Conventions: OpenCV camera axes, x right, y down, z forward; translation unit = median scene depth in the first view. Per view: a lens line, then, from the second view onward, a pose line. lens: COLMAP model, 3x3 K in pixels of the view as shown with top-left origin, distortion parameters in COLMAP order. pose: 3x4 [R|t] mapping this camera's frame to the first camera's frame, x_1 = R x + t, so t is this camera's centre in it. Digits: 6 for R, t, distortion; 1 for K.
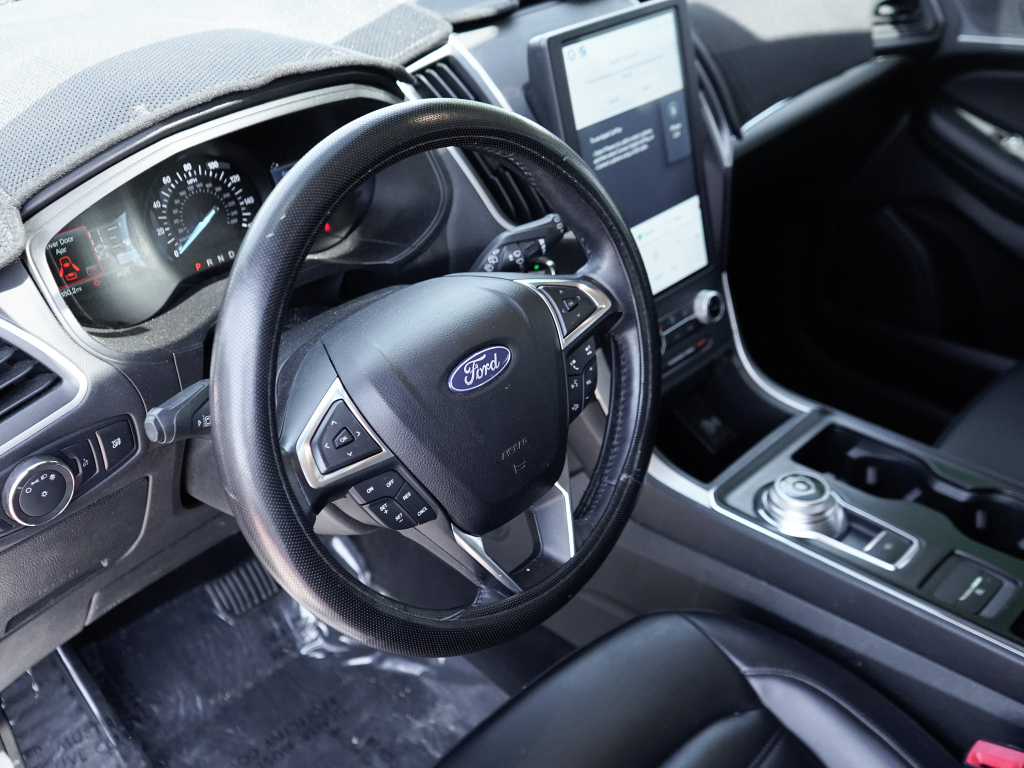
lens RADIAL K [[1086.6, 0, 512.0], [0, 1086.6, 384.0], [0, 0, 1]] dist [-0.025969, -0.004118]
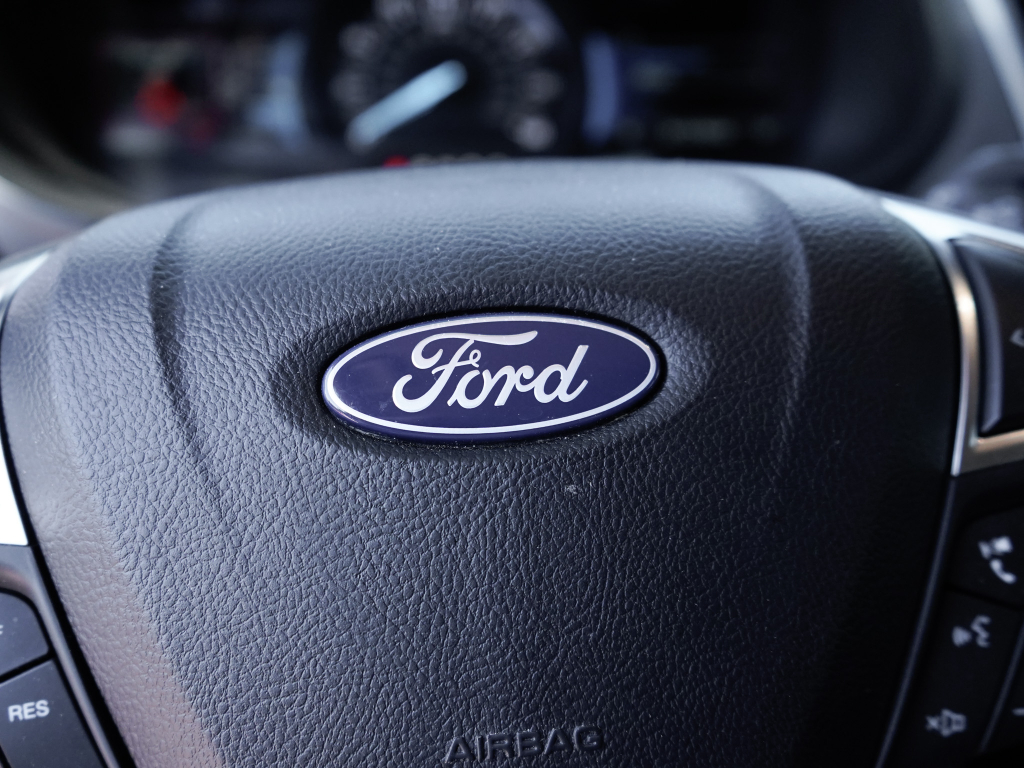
lens RADIAL K [[1086.6, 0, 512.0], [0, 1086.6, 384.0], [0, 0, 1]] dist [-0.025969, -0.004118]
pose [[0.726953, 0.247241, -0.640634, 0.121920], [-0.366679, 0.928555, -0.057727, 0.000396], [0.580591, 0.276872, 0.765674, 0.725766]]
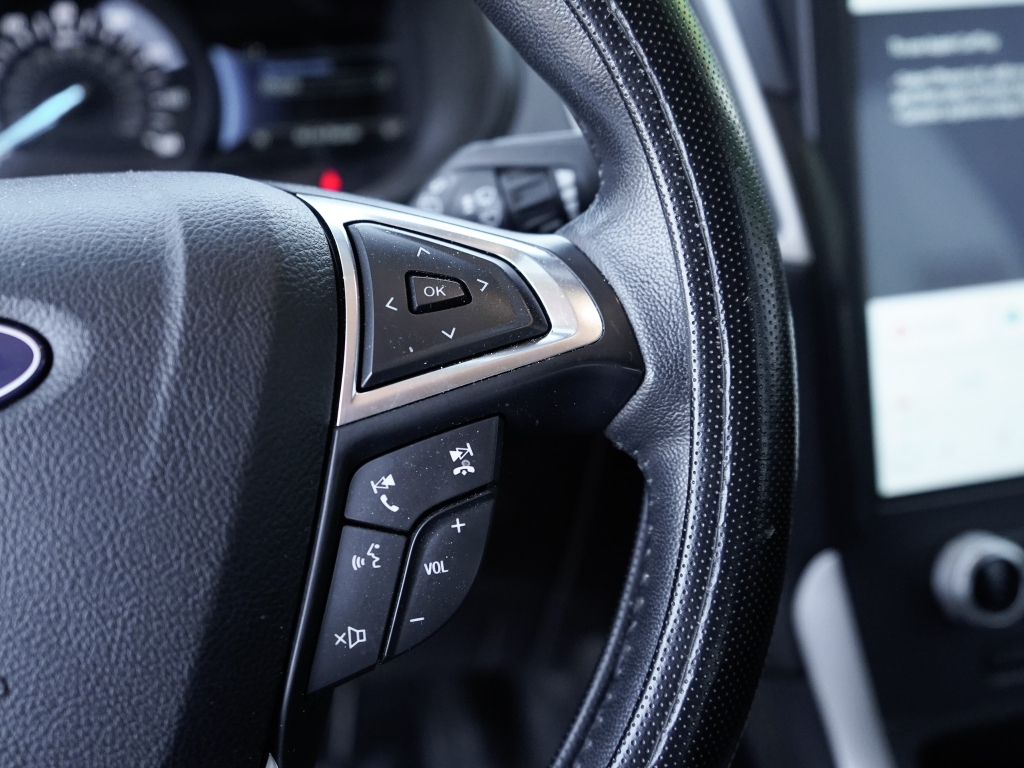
lens RADIAL K [[1085.5, 0, 512.1], [0, 1085.5, 405.4], [0, 0, 1]] dist [-0.001747, -0.022505]
pose [[0.846165, 0.180320, -0.501487, 0.222549], [-0.261330, 0.960506, -0.095577, -0.020687], [0.464447, 0.211928, 0.859869, 0.749551]]
